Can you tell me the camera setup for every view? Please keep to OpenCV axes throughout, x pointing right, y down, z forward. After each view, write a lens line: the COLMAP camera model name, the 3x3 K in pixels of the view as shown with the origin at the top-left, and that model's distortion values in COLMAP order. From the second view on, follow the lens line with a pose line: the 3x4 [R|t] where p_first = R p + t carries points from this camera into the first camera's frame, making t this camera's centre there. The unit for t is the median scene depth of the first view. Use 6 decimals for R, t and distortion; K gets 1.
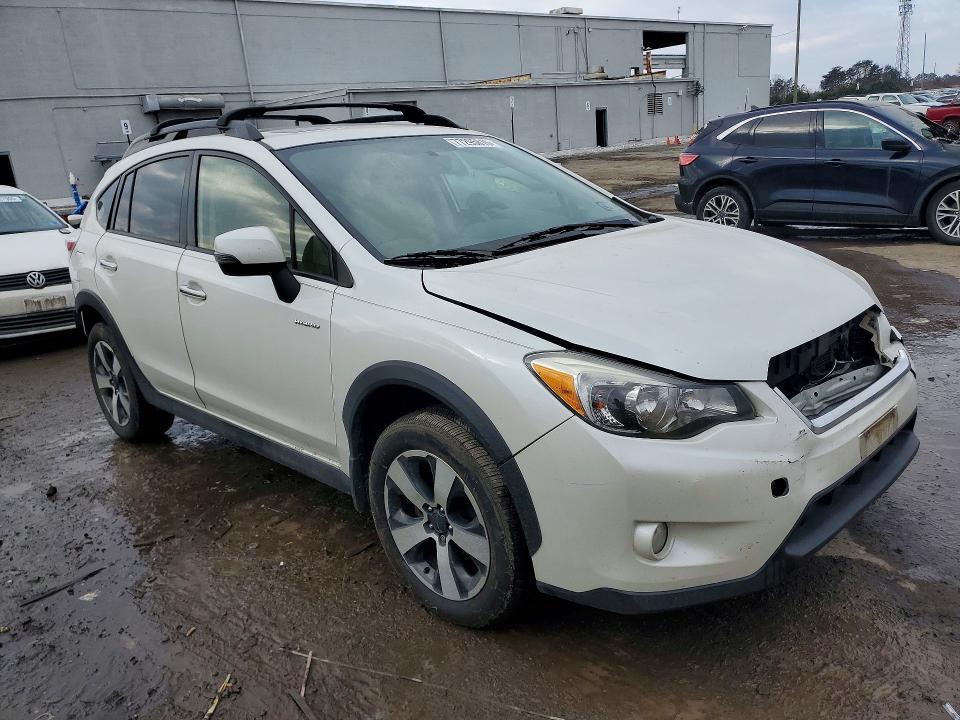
lens RADIAL K [[785.3, 0, 495.4], [0, 785.3, 361.2], [0, 0, 1]] dist [0.009452, -0.001142]
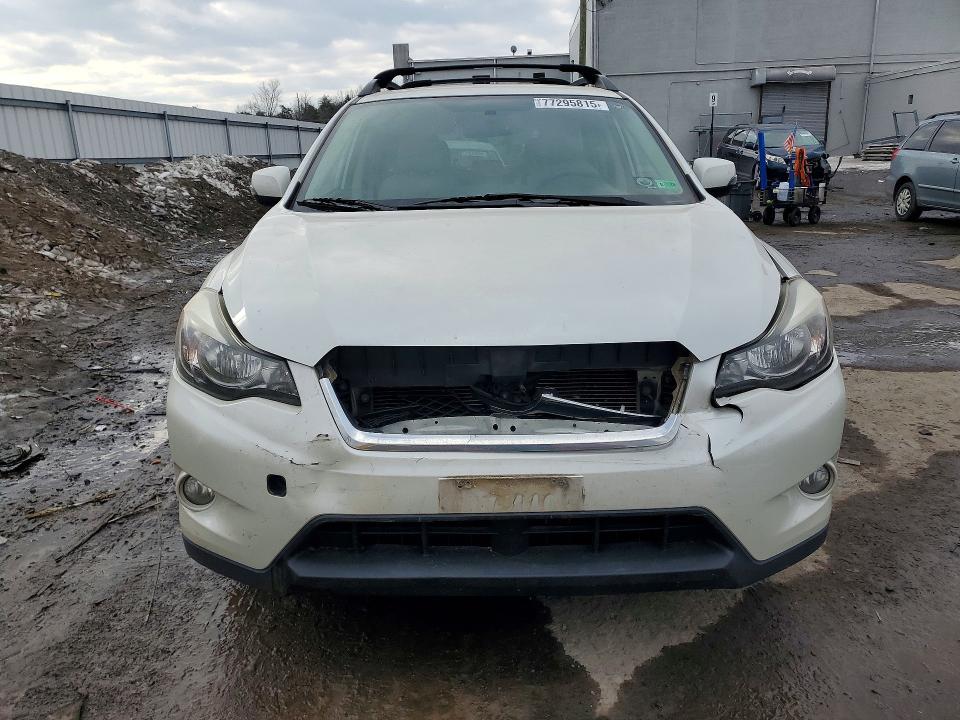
lens RADIAL K [[785.3, 0, 495.4], [0, 785.3, 361.2], [0, 0, 1]] dist [0.009452, -0.001142]
pose [[0.682500, 0.237205, -0.691323, 0.128455], [-0.218709, 0.968811, 0.116498, -0.014922], [0.697395, 0.071689, 0.713093, 0.062791]]
